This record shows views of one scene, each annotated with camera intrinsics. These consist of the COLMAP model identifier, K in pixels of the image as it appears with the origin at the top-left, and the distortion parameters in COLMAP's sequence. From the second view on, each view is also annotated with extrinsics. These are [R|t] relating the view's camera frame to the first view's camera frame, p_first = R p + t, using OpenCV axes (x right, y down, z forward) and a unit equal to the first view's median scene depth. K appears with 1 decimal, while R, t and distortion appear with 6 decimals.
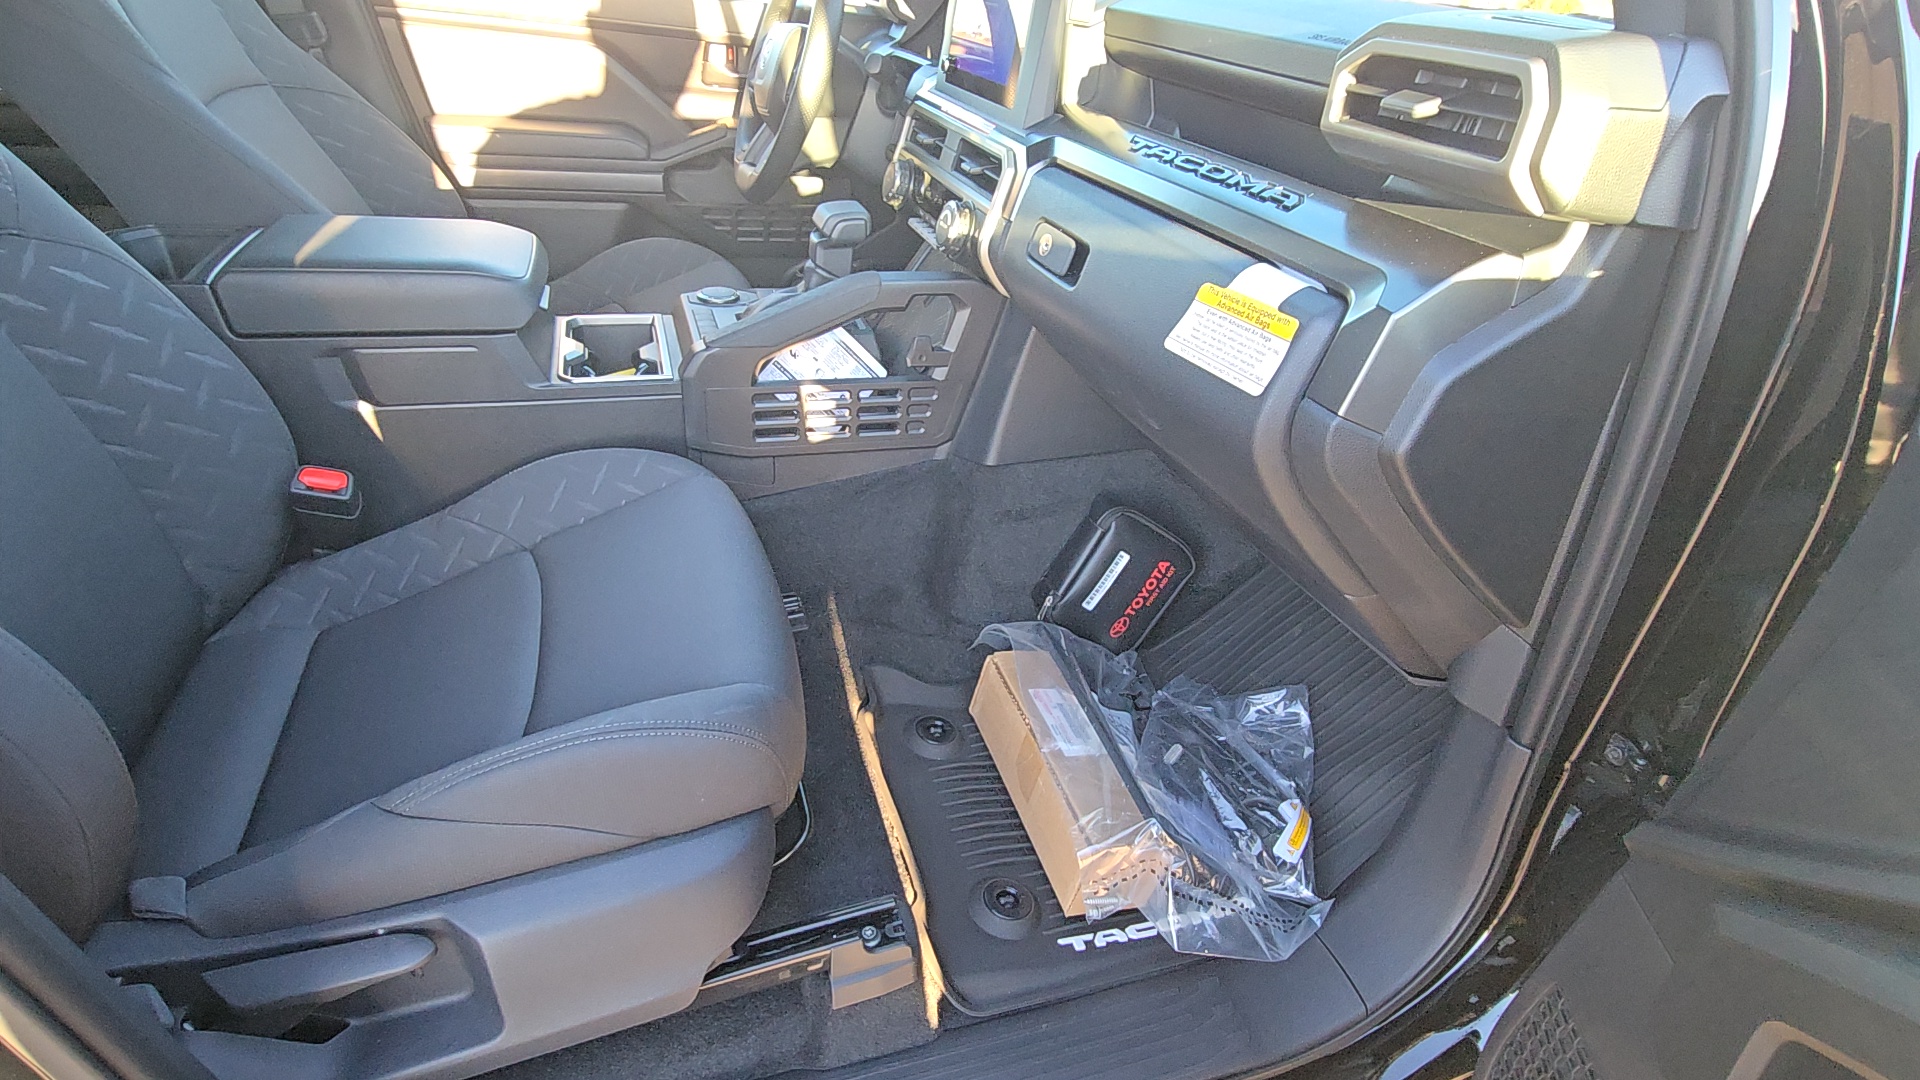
lens RADIAL K [[979.8, 0, 964.3], [0, 979.8, 535.0], [0, 0, 1]] dist [0.005311, 0.000334]
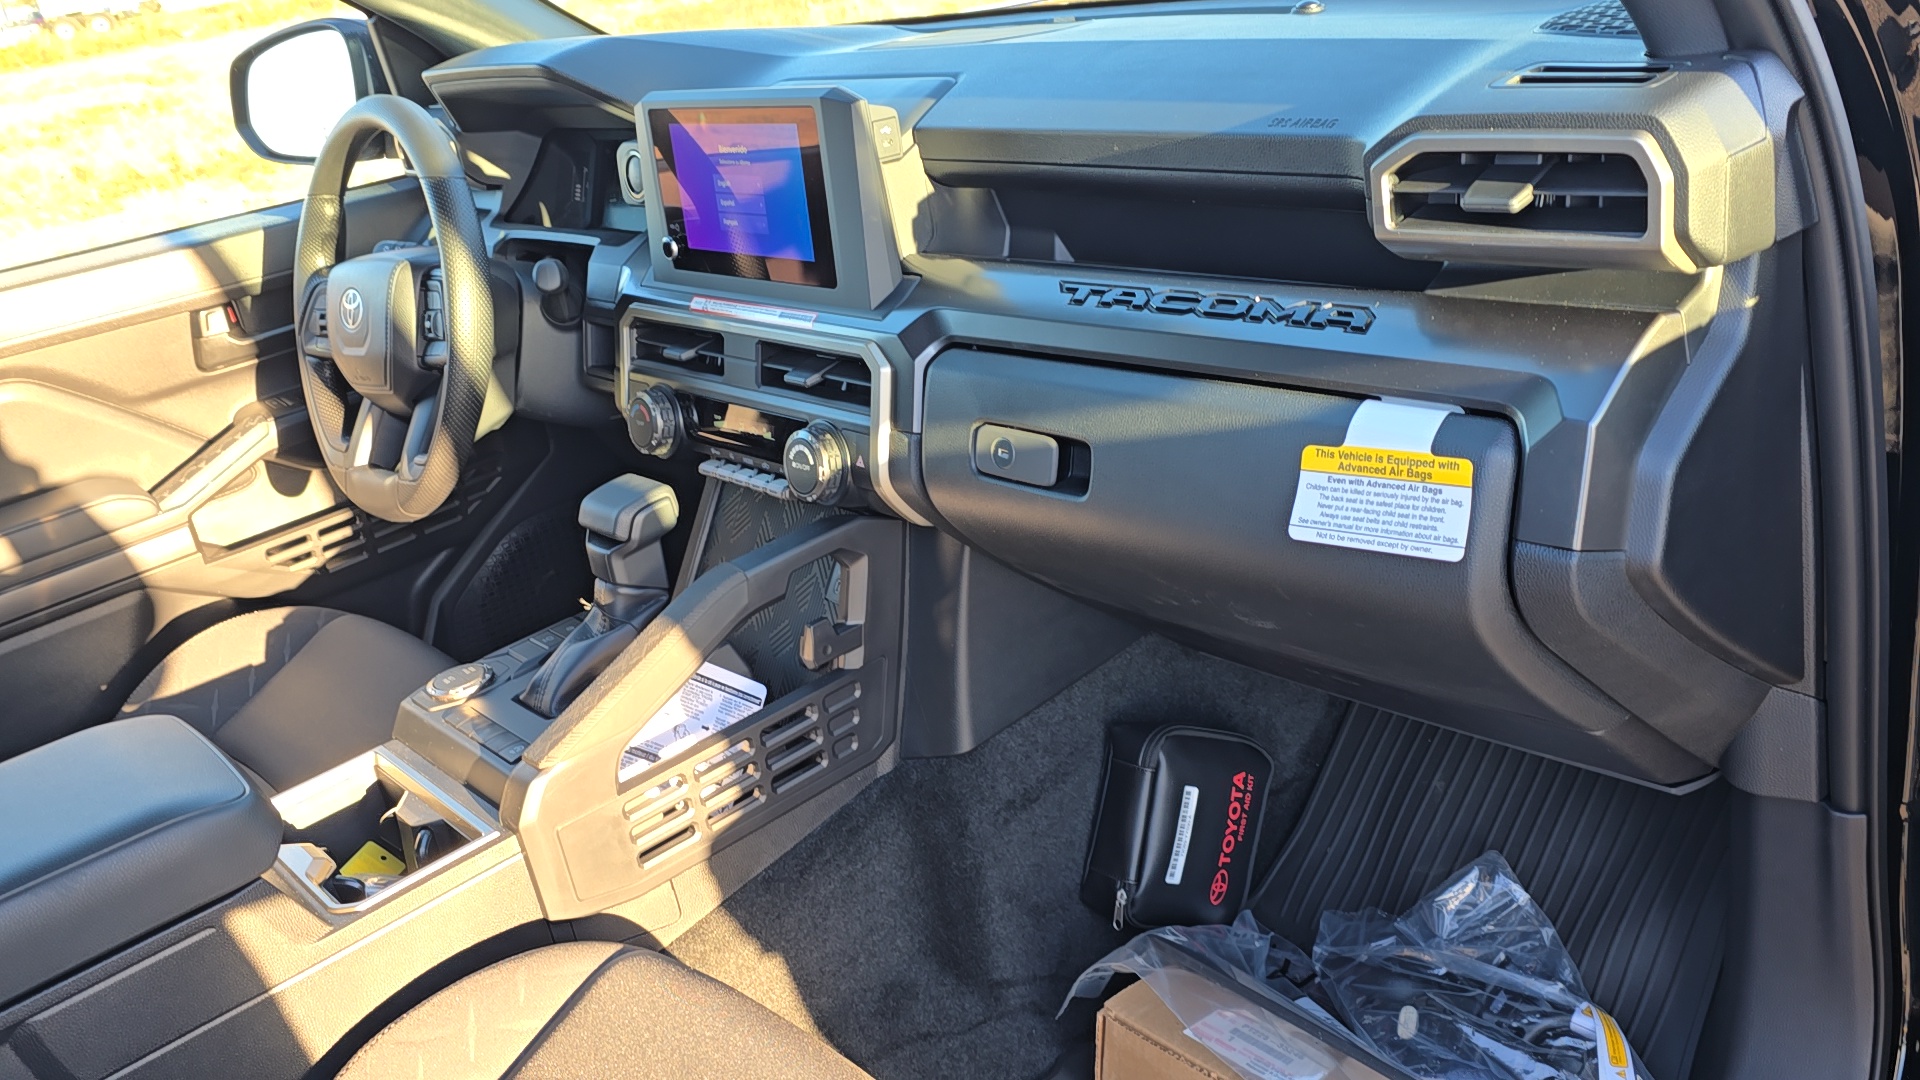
lens RADIAL K [[1610.4, 0, 960.0], [0, 1610.4, 540.0], [0, 0, 1]] dist [-0.004725, 0.014517]
pose [[0.887279, -0.381587, 0.259091, -0.263036], [0.413487, 0.906967, -0.080248, -0.144568], [-0.204365, 0.178332, 0.962514, -0.125999]]
